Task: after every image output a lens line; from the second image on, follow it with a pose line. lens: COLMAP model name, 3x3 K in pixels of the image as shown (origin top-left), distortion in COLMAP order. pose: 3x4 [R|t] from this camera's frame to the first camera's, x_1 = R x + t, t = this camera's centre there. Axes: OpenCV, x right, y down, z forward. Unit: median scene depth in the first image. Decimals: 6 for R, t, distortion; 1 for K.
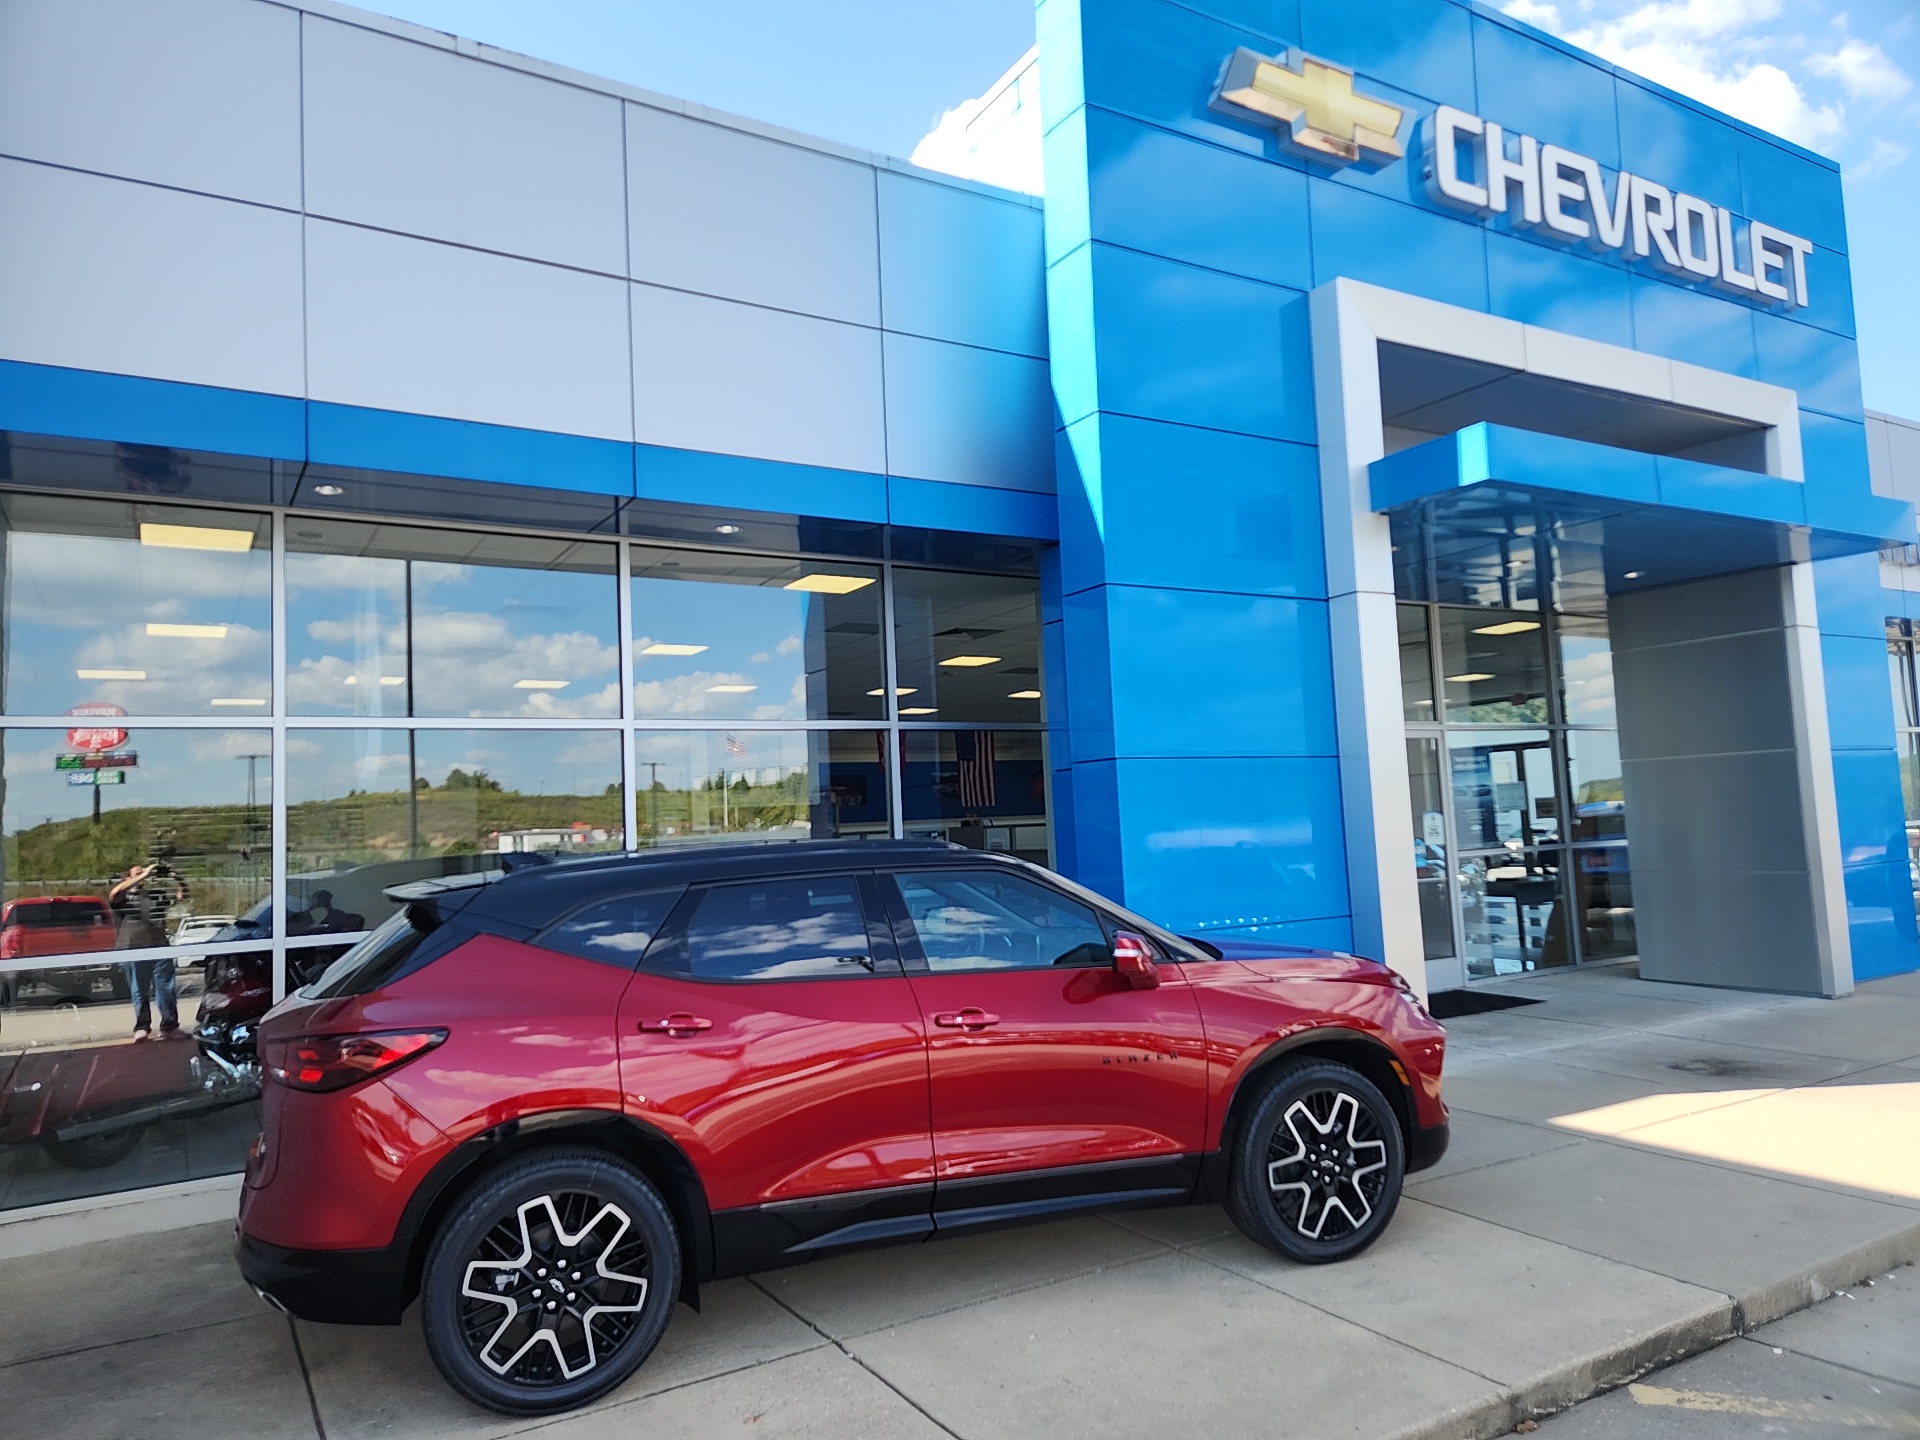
lens RADIAL K [[1275.0, 0, 951.9], [0, 1275.0, 722.1], [0, 0, 1]] dist [0.073046, -0.060310]
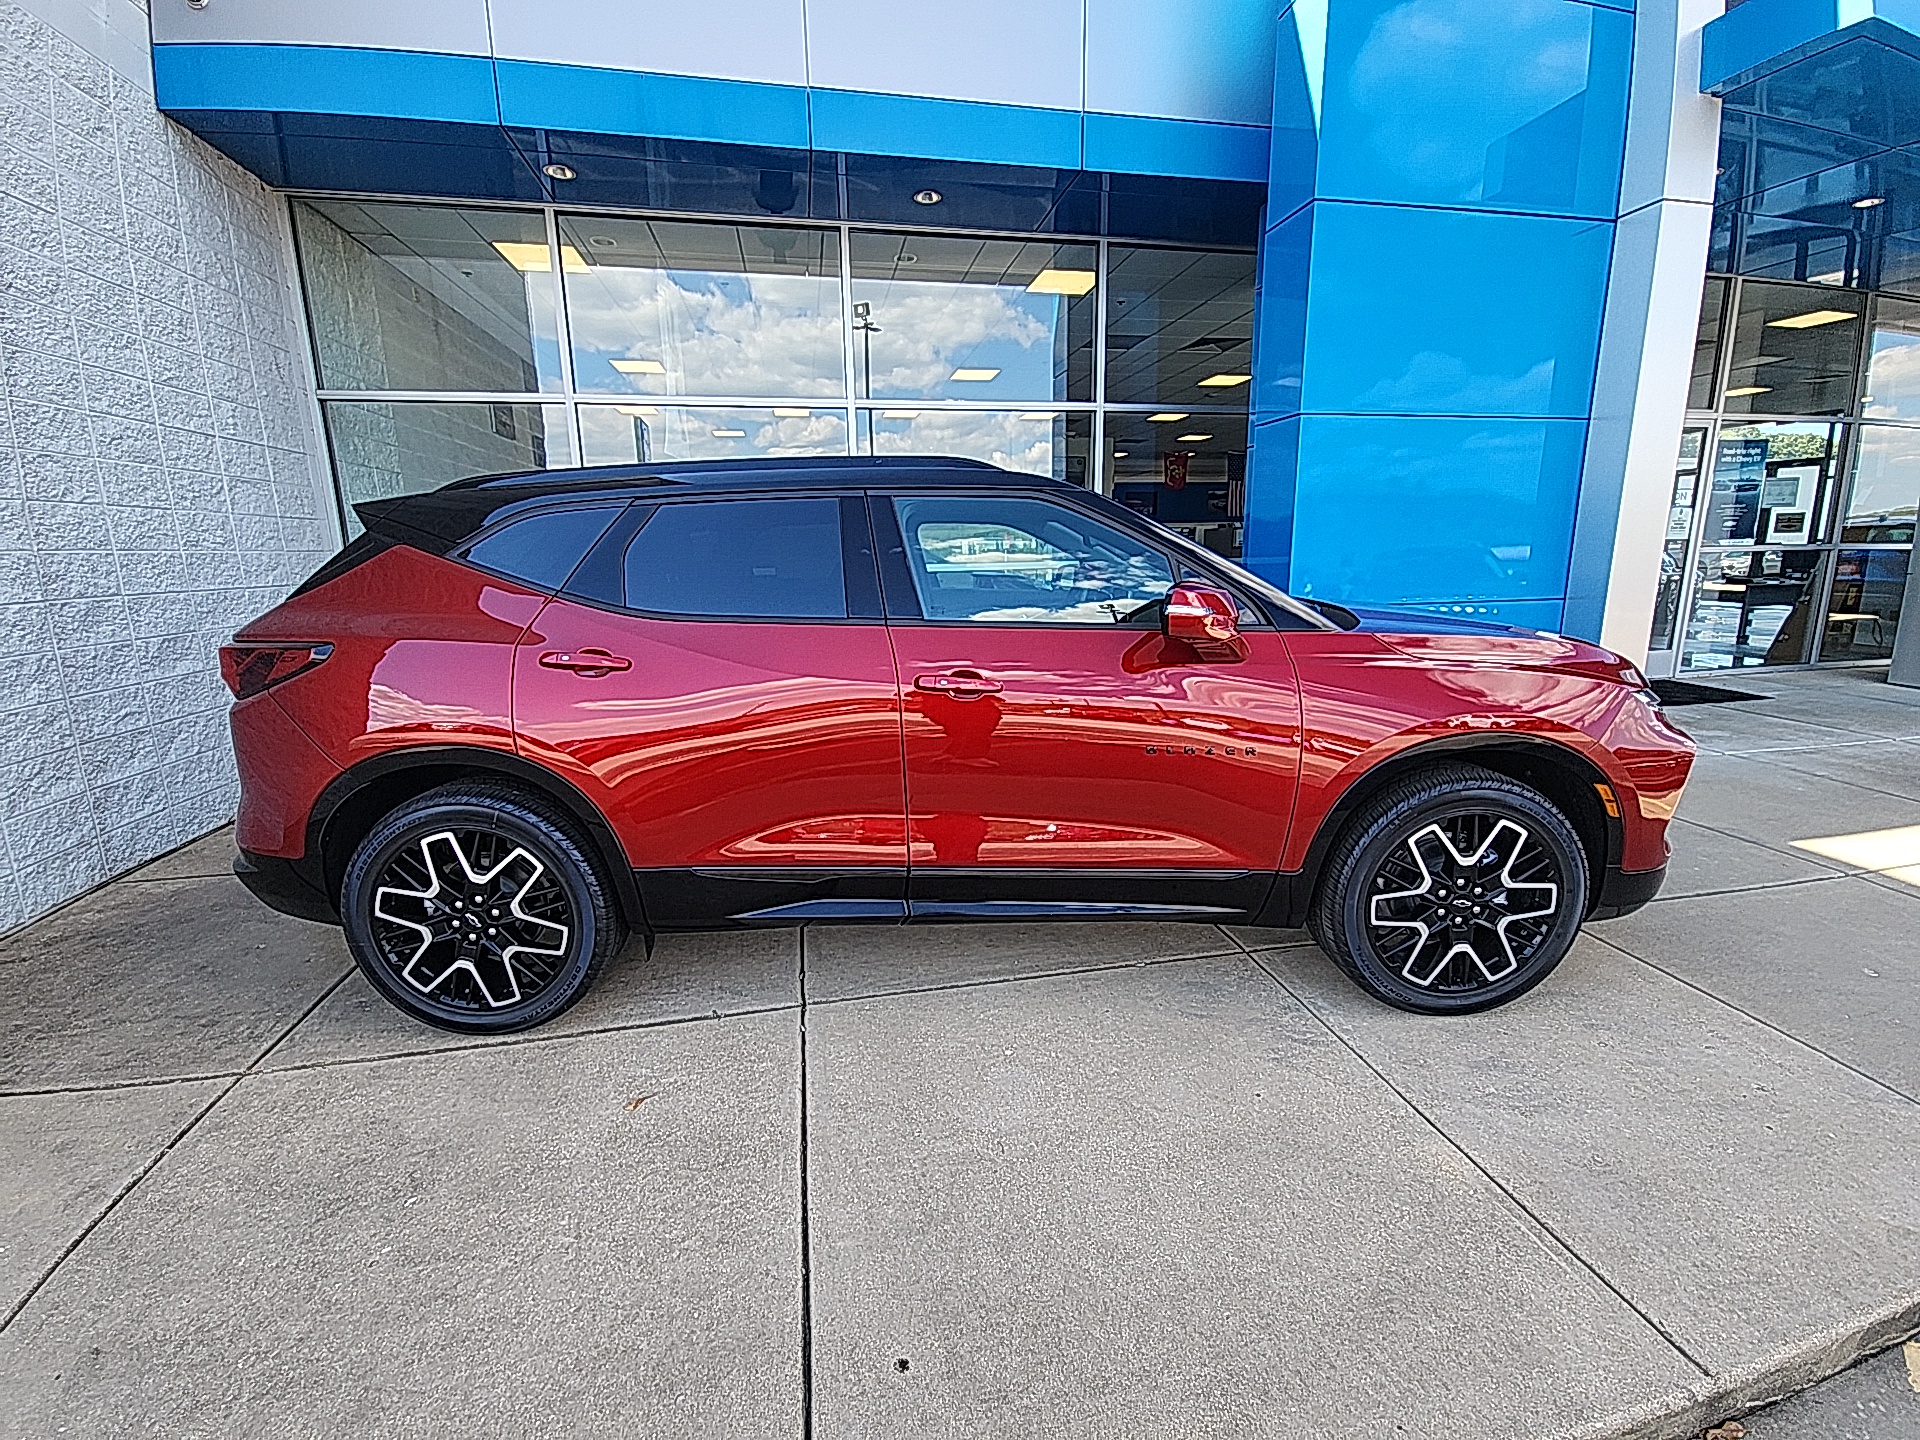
lens RADIAL K [[782.8, 0, 950.1], [0, 782.8, 711.3], [0, 0, 1]] dist [0.031332, -0.022238]
pose [[0.937375, 0.098005, -0.334249, 0.153969], [0.004521, 0.956096, 0.293018, 0.098826], [0.348291, -0.276179, 0.895778, 0.513819]]
